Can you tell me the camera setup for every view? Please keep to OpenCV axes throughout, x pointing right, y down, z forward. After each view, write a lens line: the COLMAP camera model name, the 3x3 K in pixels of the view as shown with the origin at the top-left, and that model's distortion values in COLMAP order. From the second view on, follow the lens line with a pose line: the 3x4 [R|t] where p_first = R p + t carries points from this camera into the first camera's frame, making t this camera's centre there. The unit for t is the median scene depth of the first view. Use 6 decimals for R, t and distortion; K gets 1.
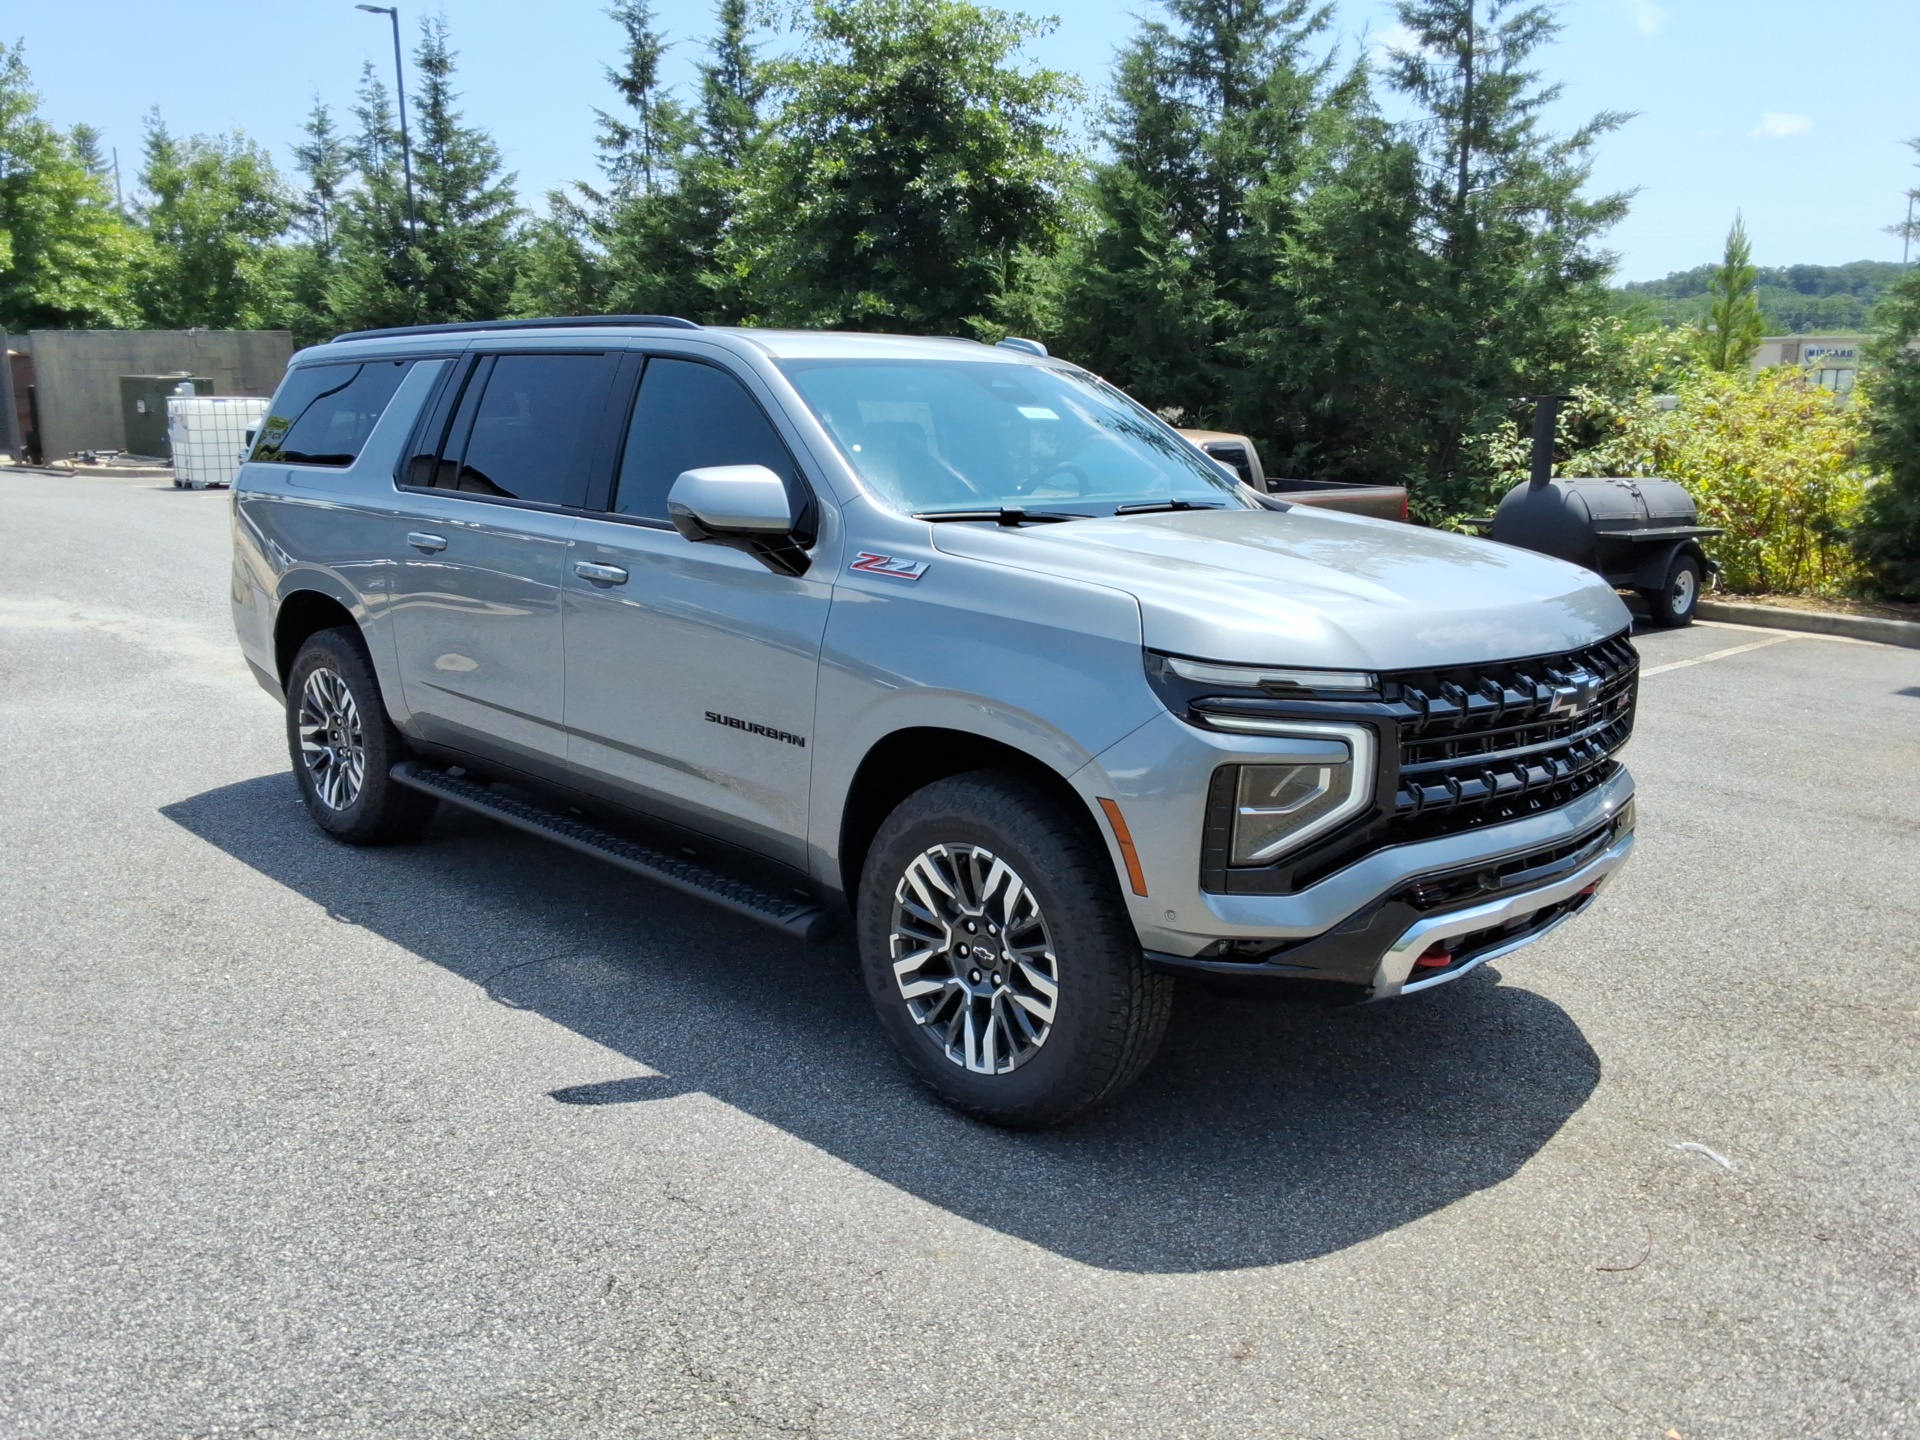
lens RADIAL K [[1557.5, 0, 968.9], [0, 1557.5, 702.9], [0, 0, 1]] dist [0.108258, -0.179657]
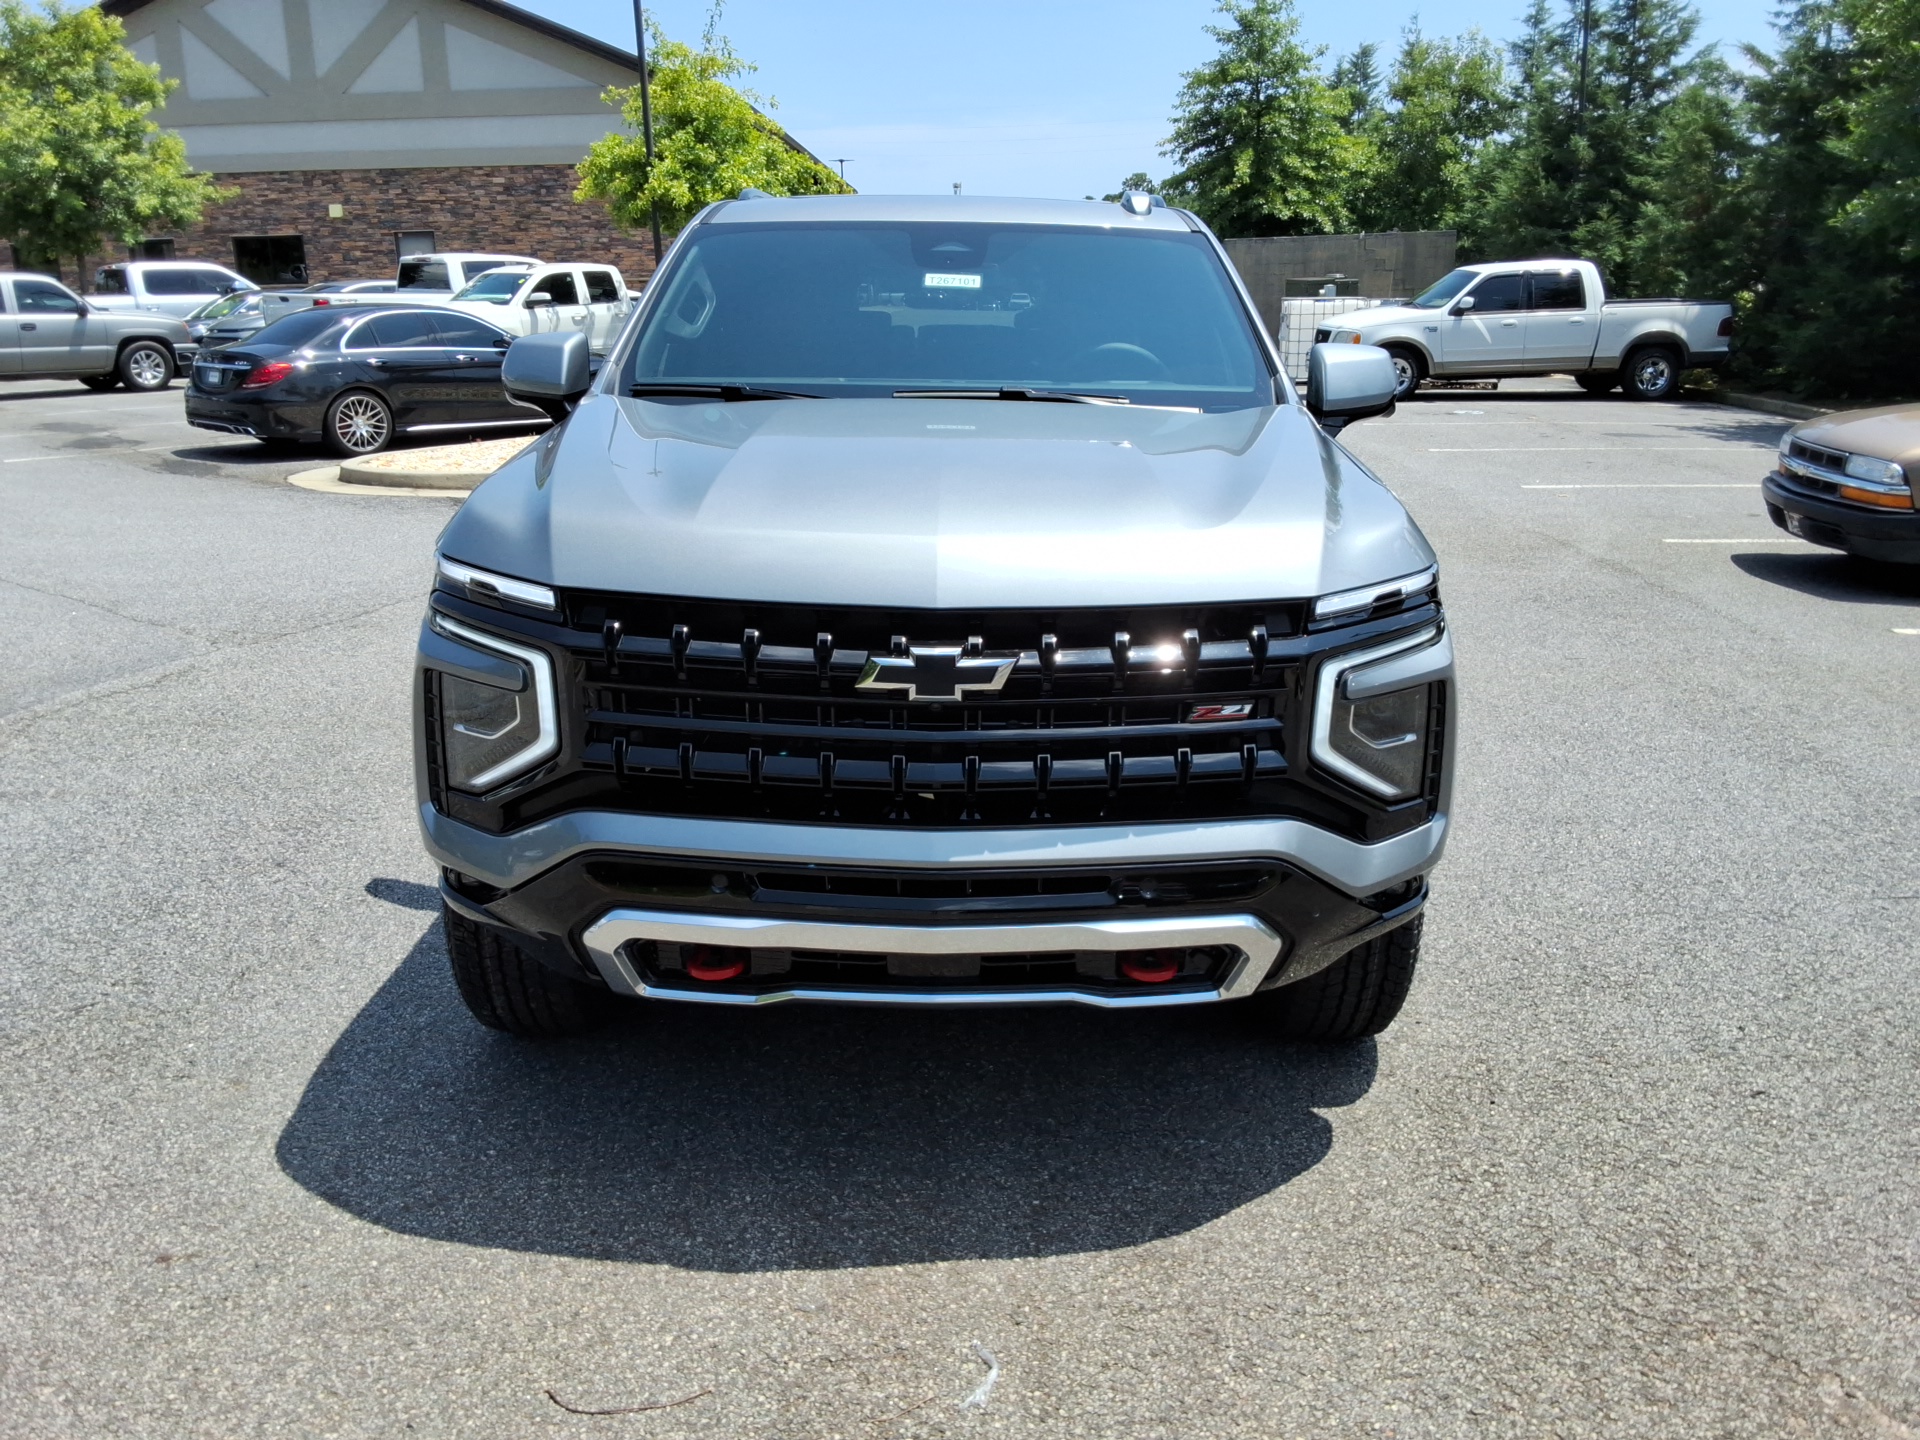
lens RADIAL K [[1557.5, 0, 975.8], [0, 1557.5, 701.2], [0, 0, 1]] dist [0.108258, -0.179657]
pose [[0.699127, 0.171203, -0.694198, 0.107218], [-0.130963, 0.985147, 0.111063, -0.008801], [0.702901, 0.013267, 0.711164, 0.062856]]
